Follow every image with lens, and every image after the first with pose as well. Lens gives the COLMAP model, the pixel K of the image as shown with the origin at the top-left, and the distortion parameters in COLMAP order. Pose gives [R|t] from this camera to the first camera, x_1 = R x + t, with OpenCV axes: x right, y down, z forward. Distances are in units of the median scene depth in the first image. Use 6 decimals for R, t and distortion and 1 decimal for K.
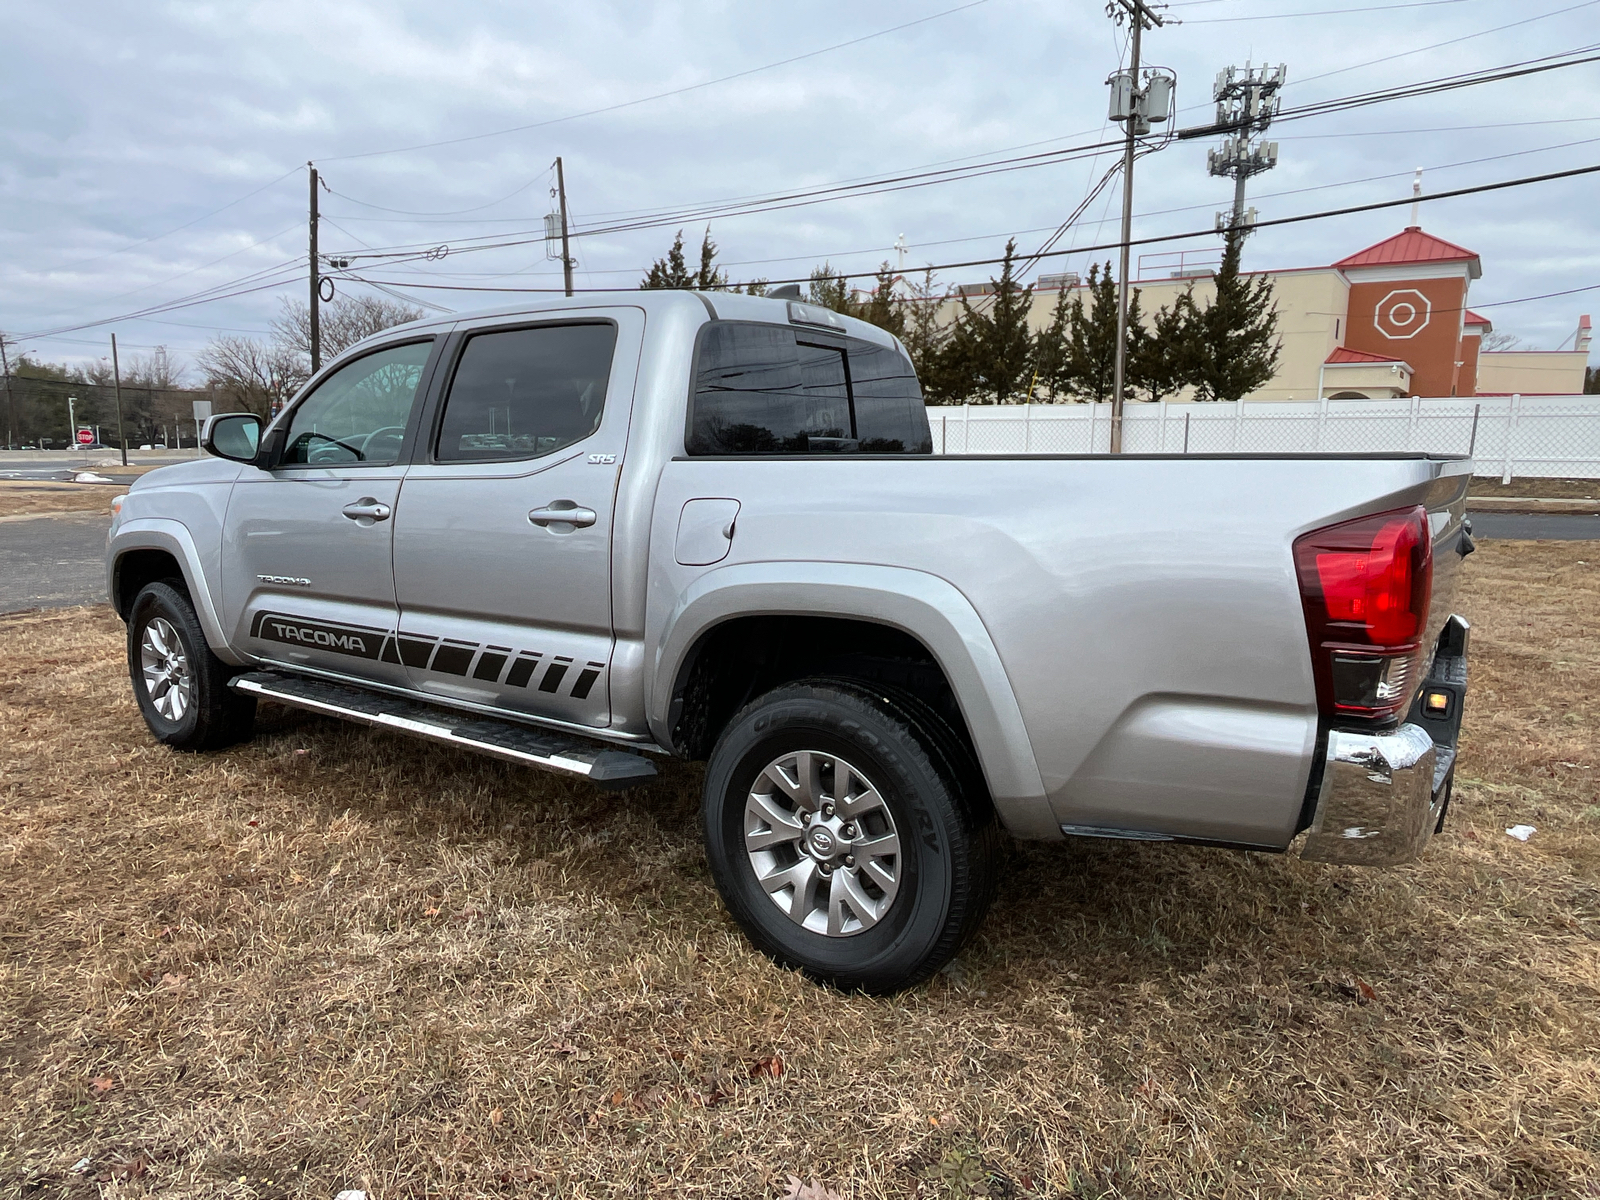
lens RADIAL K [[1001.6, 0, 790.1], [0, 1001.6, 598.6], [0, 0, 1]] dist [-0.004320, -0.001562]
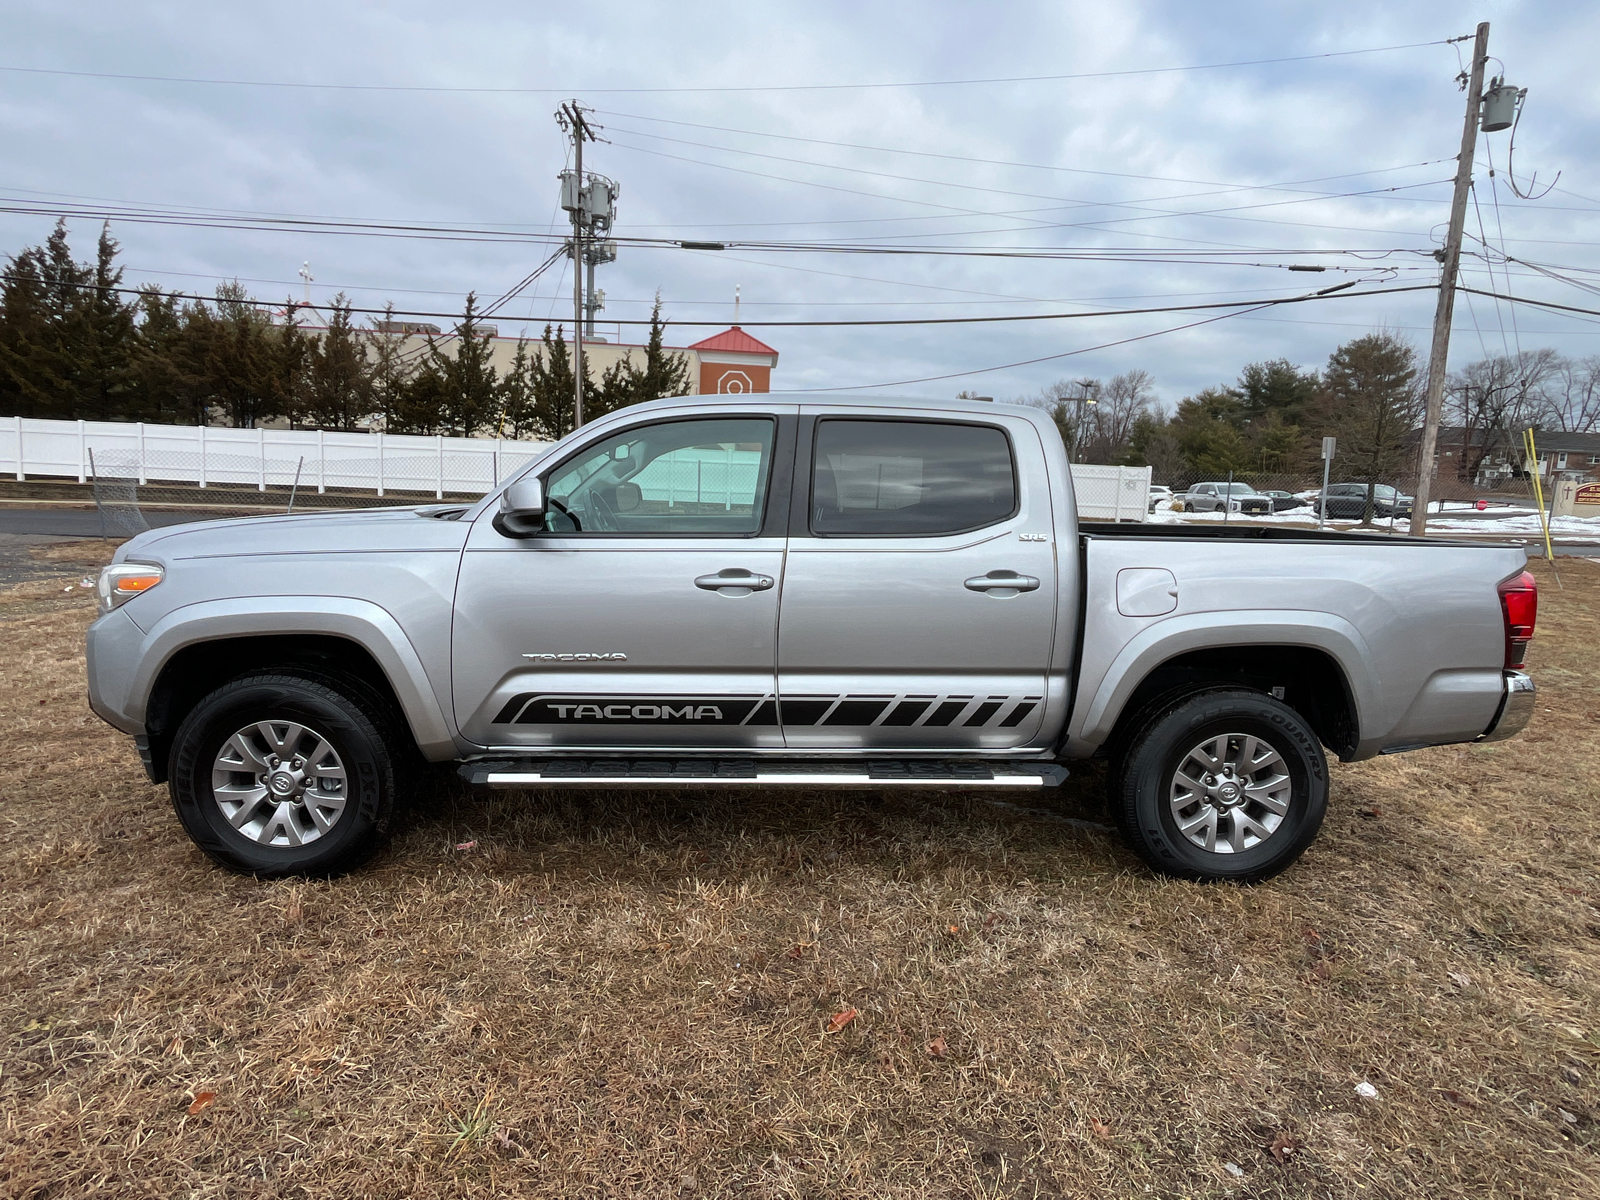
lens RADIAL K [[843.7, 0, 792.0], [0, 843.7, 596.9], [0, 0, 1]] dist [-0.001049, -0.000279]
pose [[0.786891, -0.056536, 0.614497, -0.111573], [0.058772, 0.998134, 0.016572, -0.010143], [-0.614287, 0.023075, 0.788745, 0.034613]]
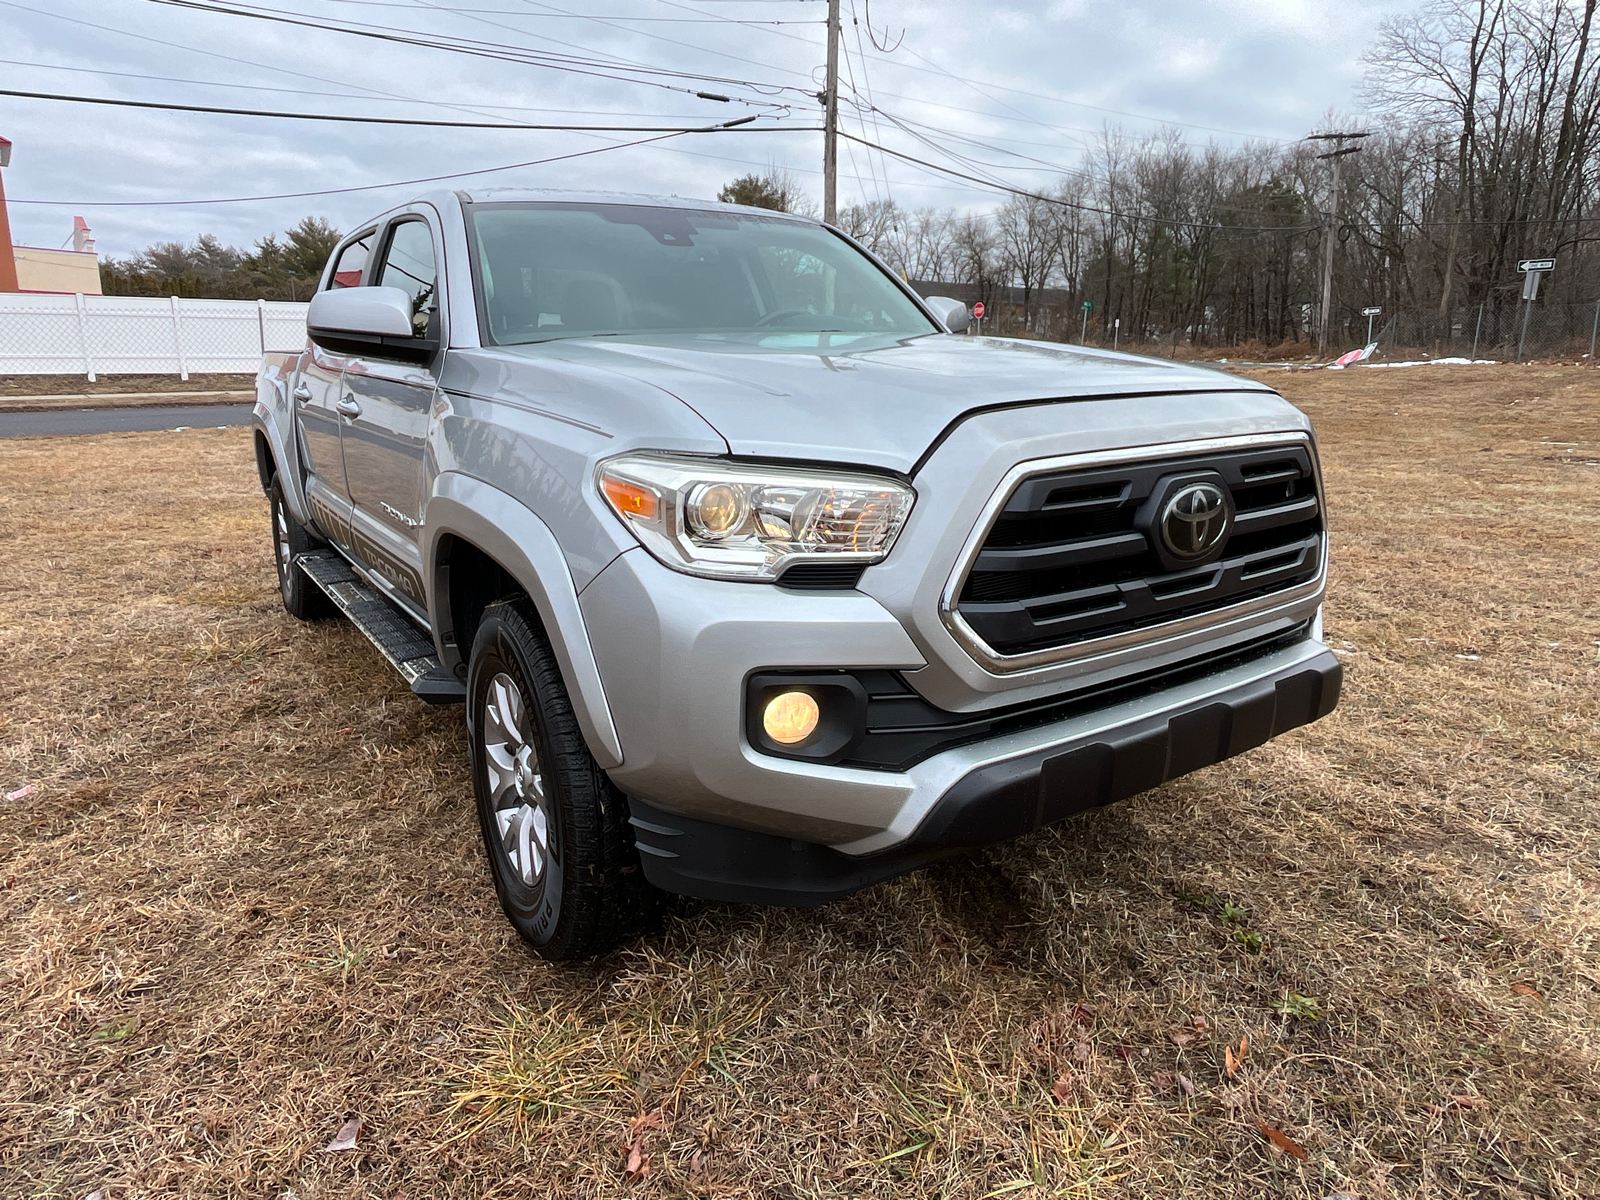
lens RADIAL K [[1001.6, 0, 790.1], [0, 1001.6, 598.6], [0, 0, 1]] dist [-0.004320, -0.001562]
pose [[0.278357, -0.228645, 0.932866, -0.147560], [0.138032, 0.970693, 0.196729, -0.005419], [-0.950508, 0.074004, 0.301759, 0.047114]]
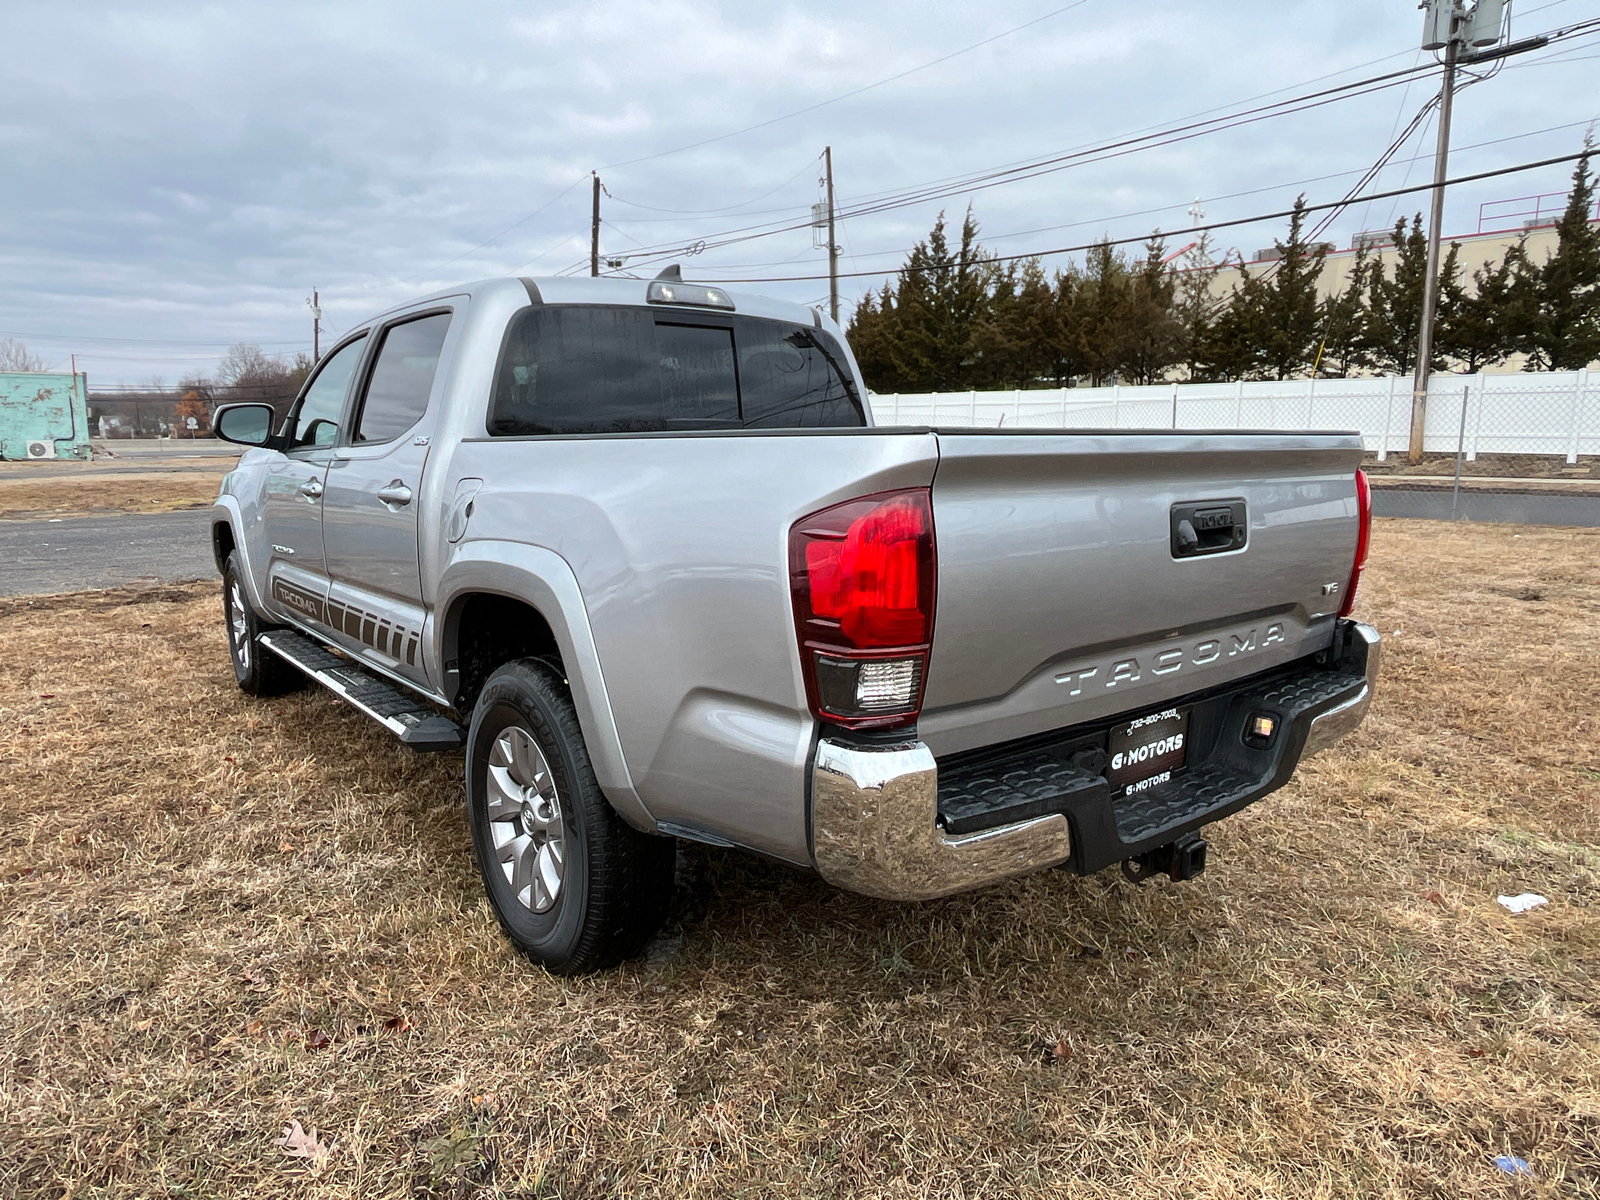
lens RADIAL K [[1001.6, 0, 790.1], [0, 1001.6, 598.6], [0, 0, 1]] dist [-0.004320, -0.001562]
pose [[0.959739, 0.037983, -0.278315, 0.049718], [-0.033712, 0.999229, 0.020120, -0.000682], [0.278864, -0.009927, 0.960279, 0.009123]]
